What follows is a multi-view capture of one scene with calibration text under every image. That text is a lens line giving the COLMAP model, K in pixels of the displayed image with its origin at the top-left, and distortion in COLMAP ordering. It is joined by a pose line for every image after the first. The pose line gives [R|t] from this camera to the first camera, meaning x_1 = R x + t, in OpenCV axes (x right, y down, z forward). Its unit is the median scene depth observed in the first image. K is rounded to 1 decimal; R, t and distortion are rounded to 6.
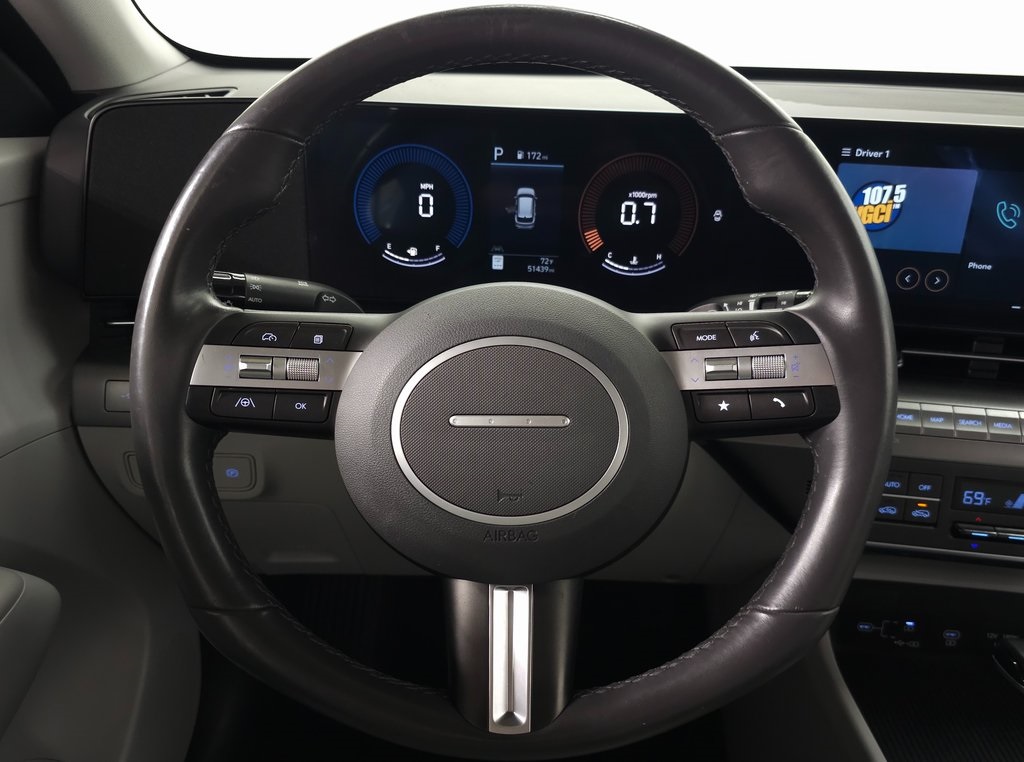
lens RADIAL K [[787.6, 0, 521.6], [0, 787.6, 391.0], [0, 0, 1]] dist [0.041967, -0.043179]
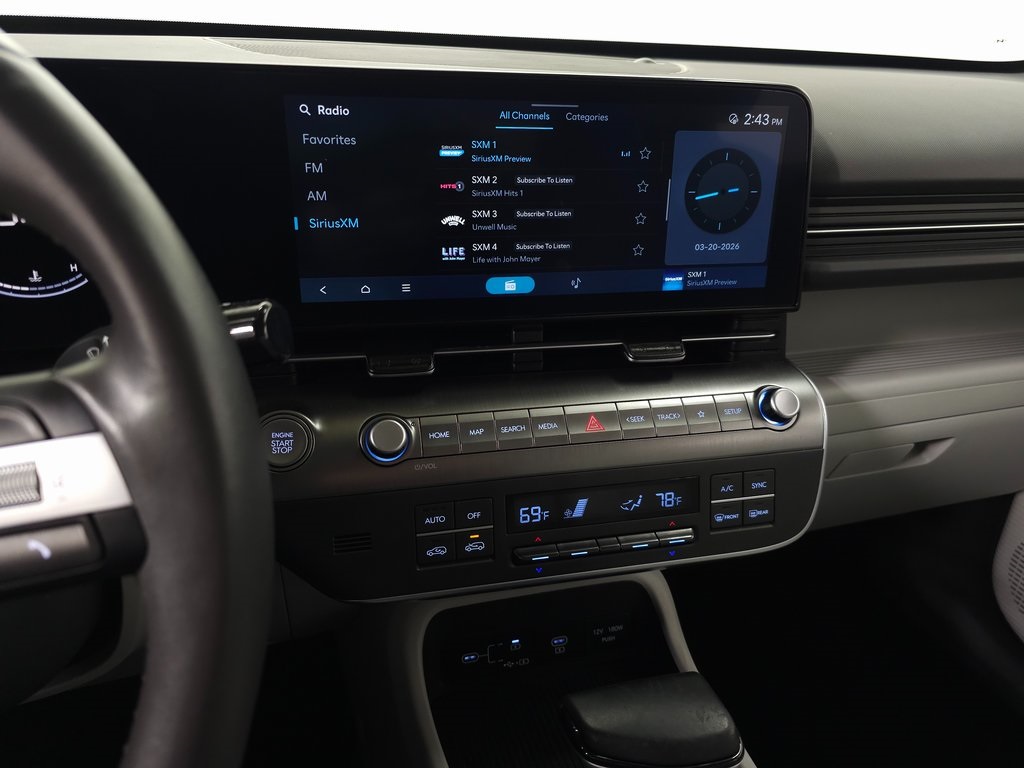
lens RADIAL K [[672.5, 0, 515.6], [0, 672.5, 378.2], [0, 0, 1]] dist [0.033445, -0.021079]
pose [[0.938039, -0.148673, 0.313017, 0.347819], [0.144866, 0.988813, 0.035524, -0.039165], [-0.314796, 0.012023, 0.949083, 0.314137]]
